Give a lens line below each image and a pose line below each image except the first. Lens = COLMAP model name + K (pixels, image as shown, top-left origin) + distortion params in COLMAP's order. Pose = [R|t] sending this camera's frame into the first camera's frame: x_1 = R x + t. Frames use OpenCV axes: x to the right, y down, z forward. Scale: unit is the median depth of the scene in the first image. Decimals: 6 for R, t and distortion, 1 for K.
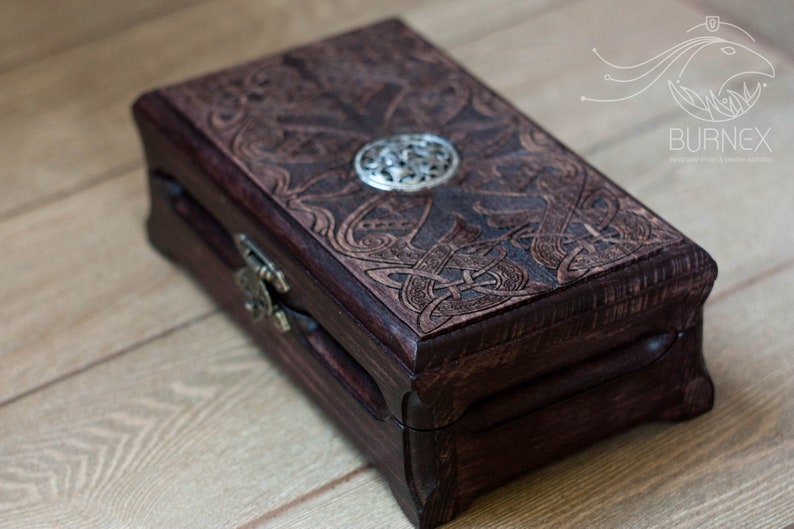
lens RADIAL K [[2291.1, 0, 397.0], [0, 2291.1, 264.5], [0, 0, 1]] dist [0.001342, -0.087406]
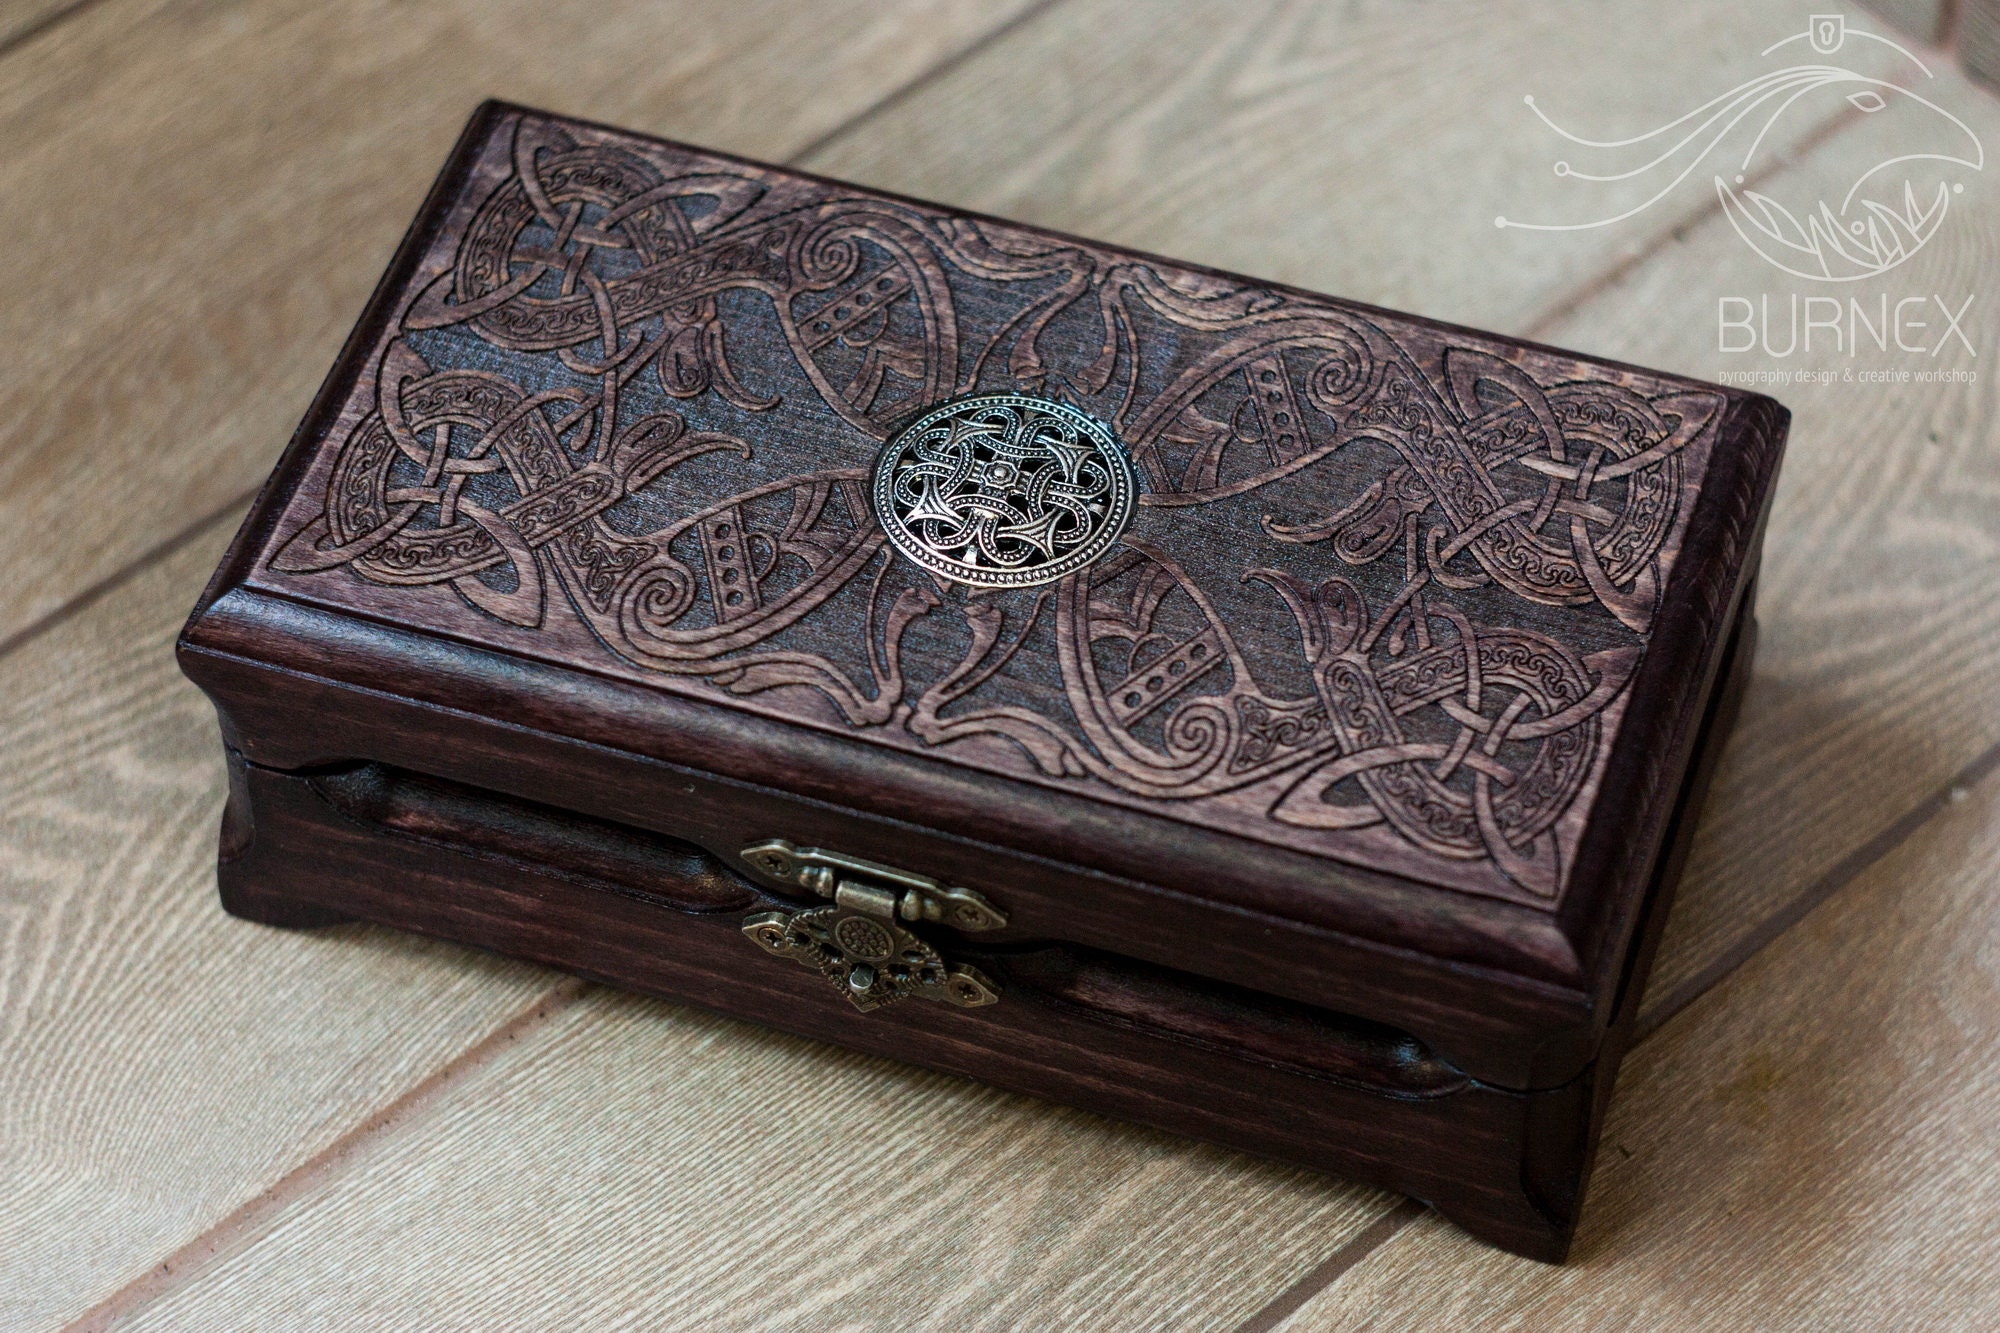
lens RADIAL K [[5771.2, 0, 1000.0], [0, 5771.2, 666.5], [0, 0, 1]] dist [0.001342, -0.087406]
pose [[0.747445, -0.479274, 0.460024, -0.521149], [0.342424, 0.871343, 0.351435, -0.407359], [-0.569273, -0.105156, 0.815396, 0.160495]]
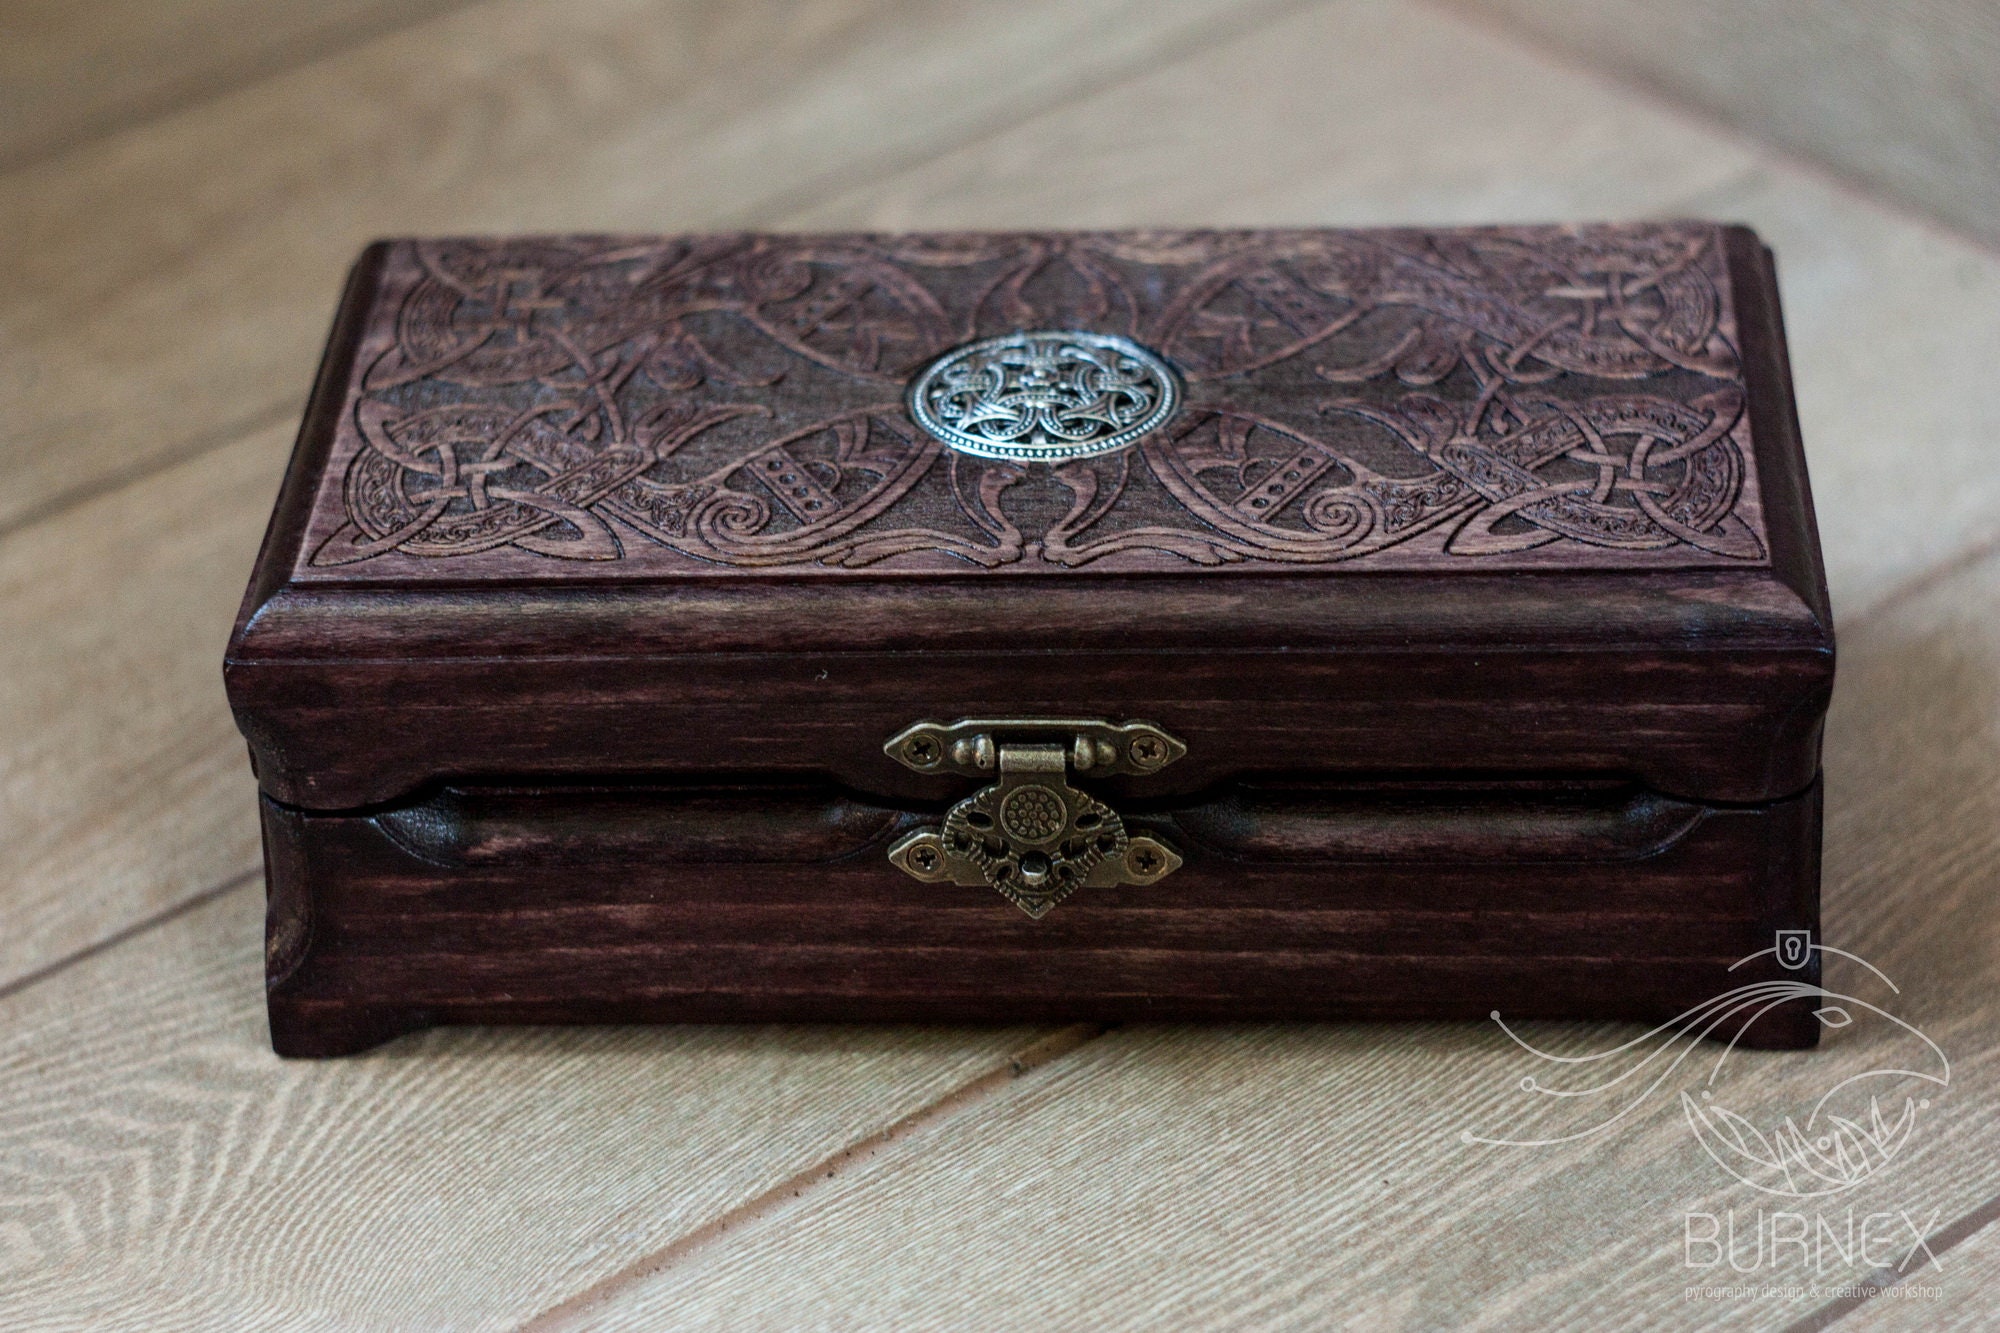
lens RADIAL K [[5771.2, 0, 1000.0], [0, 5771.2, 666.5], [0, 0, 1]] dist [0.001342, -0.087406]
pose [[0.540720, -0.407081, 0.736143, -0.794958], [0.474096, 0.870360, 0.133063, -0.148783], [-0.694877, 0.277053, 0.663617, 0.386515]]
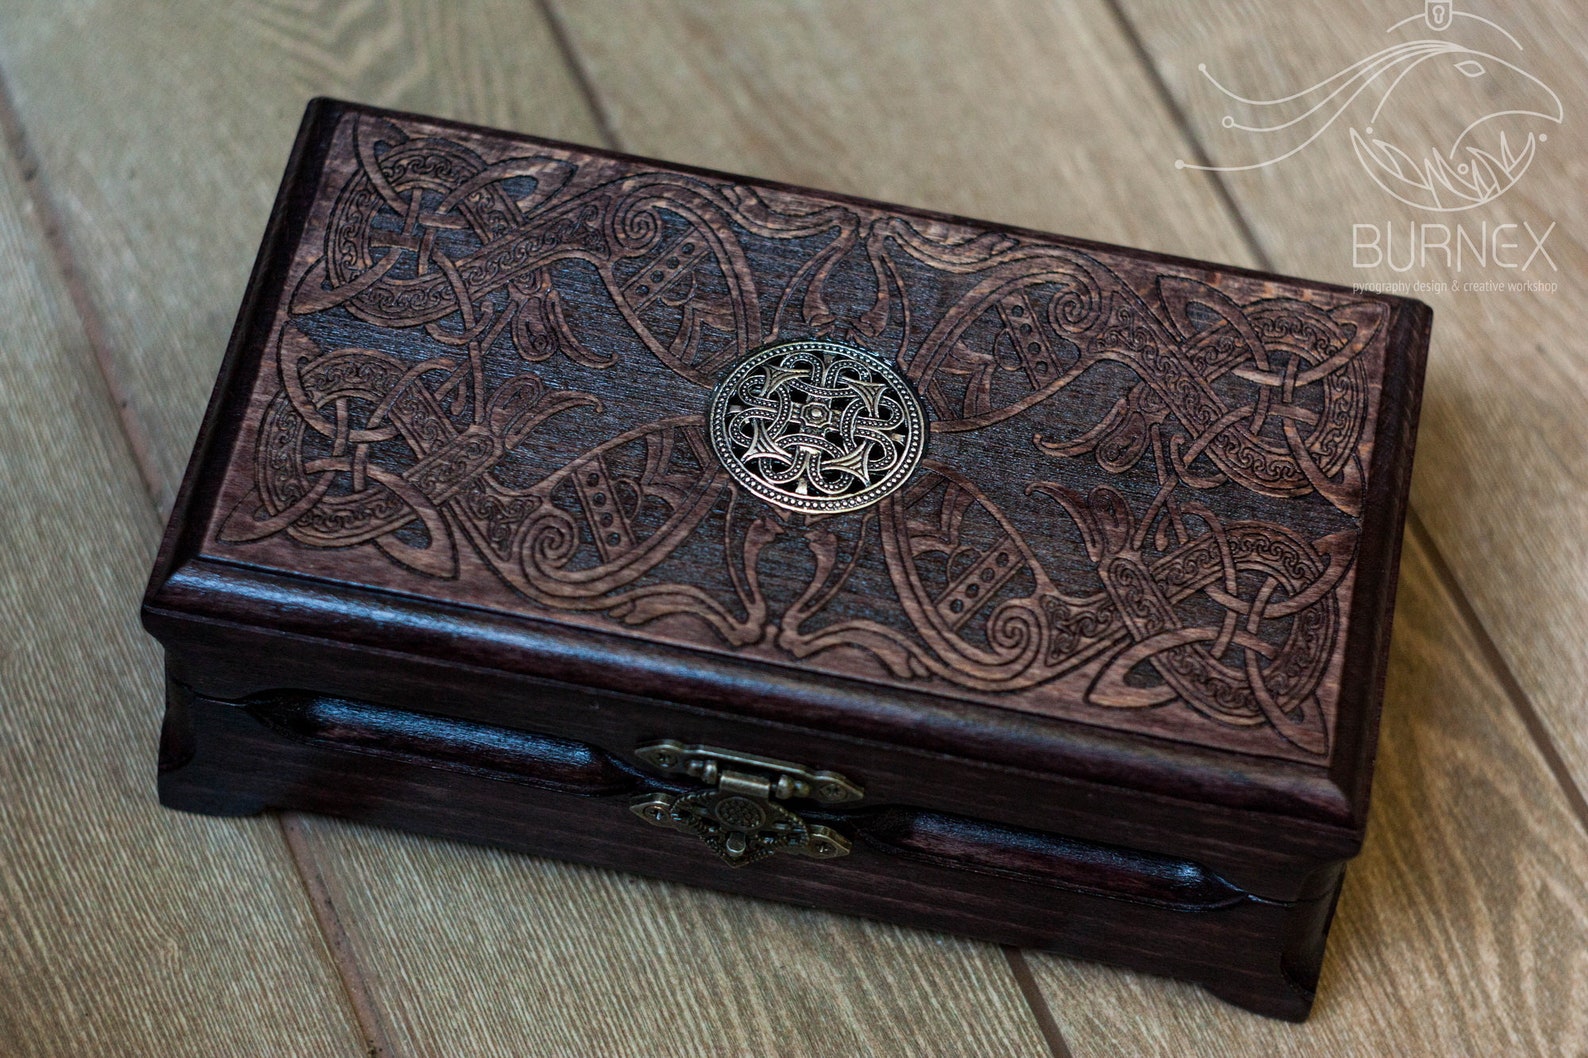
lens RADIAL K [[4582.3, 0, 794.0], [0, 4582.3, 529.0], [0, 0, 1]] dist [0.001342, -0.087406]
pose [[0.645501, -0.567500, 0.511148, -0.552562], [0.340193, 0.812833, 0.472833, -0.530000], [-0.683811, -0.131325, 0.717744, 0.308019]]
